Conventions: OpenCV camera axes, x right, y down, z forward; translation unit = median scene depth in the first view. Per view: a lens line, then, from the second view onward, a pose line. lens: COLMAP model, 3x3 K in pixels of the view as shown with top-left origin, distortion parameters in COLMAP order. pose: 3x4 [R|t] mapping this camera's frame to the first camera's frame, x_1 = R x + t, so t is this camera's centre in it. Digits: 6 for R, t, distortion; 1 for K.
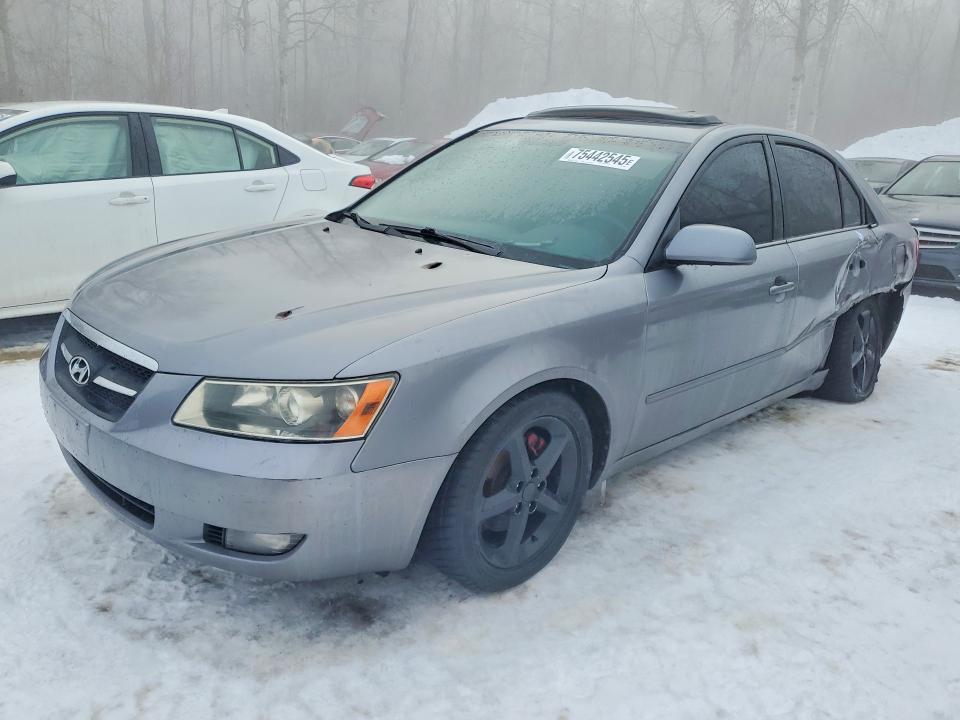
lens RADIAL K [[739.3, 0, 479.4], [0, 739.3, 341.2], [0, 0, 1]] dist [0.016845, 0.003846]
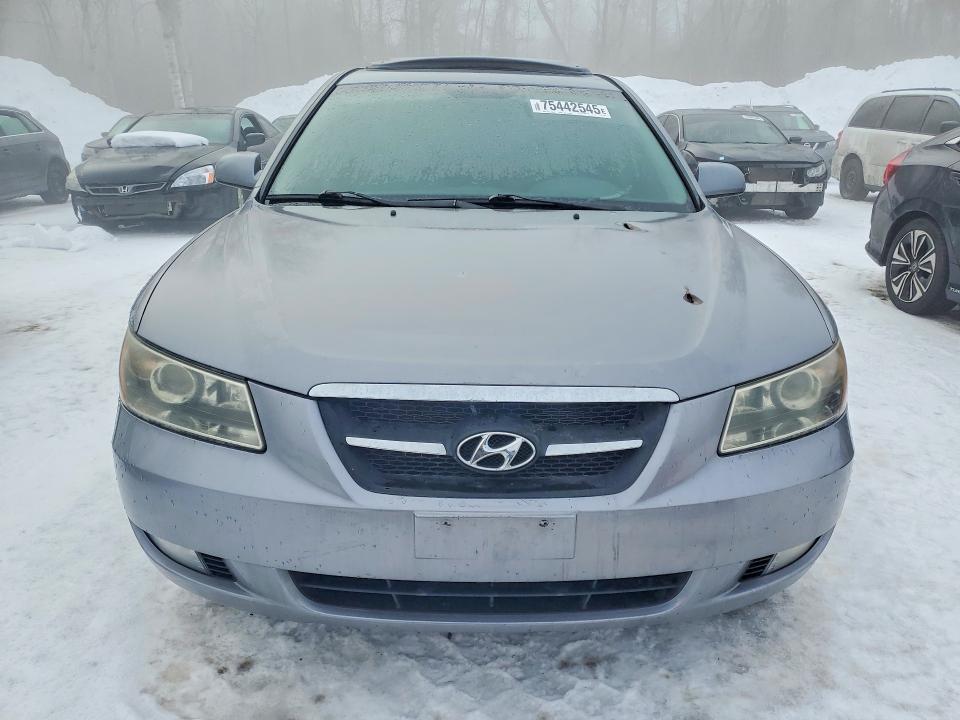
lens RADIAL K [[739.3, 0, 479.4], [0, 739.3, 341.2], [0, 0, 1]] dist [0.016845, 0.003846]
pose [[0.686594, -0.240901, 0.685971, -0.978094], [0.206786, 0.969248, 0.133410, -0.144494], [-0.697014, 0.050250, 0.715294, 0.551216]]
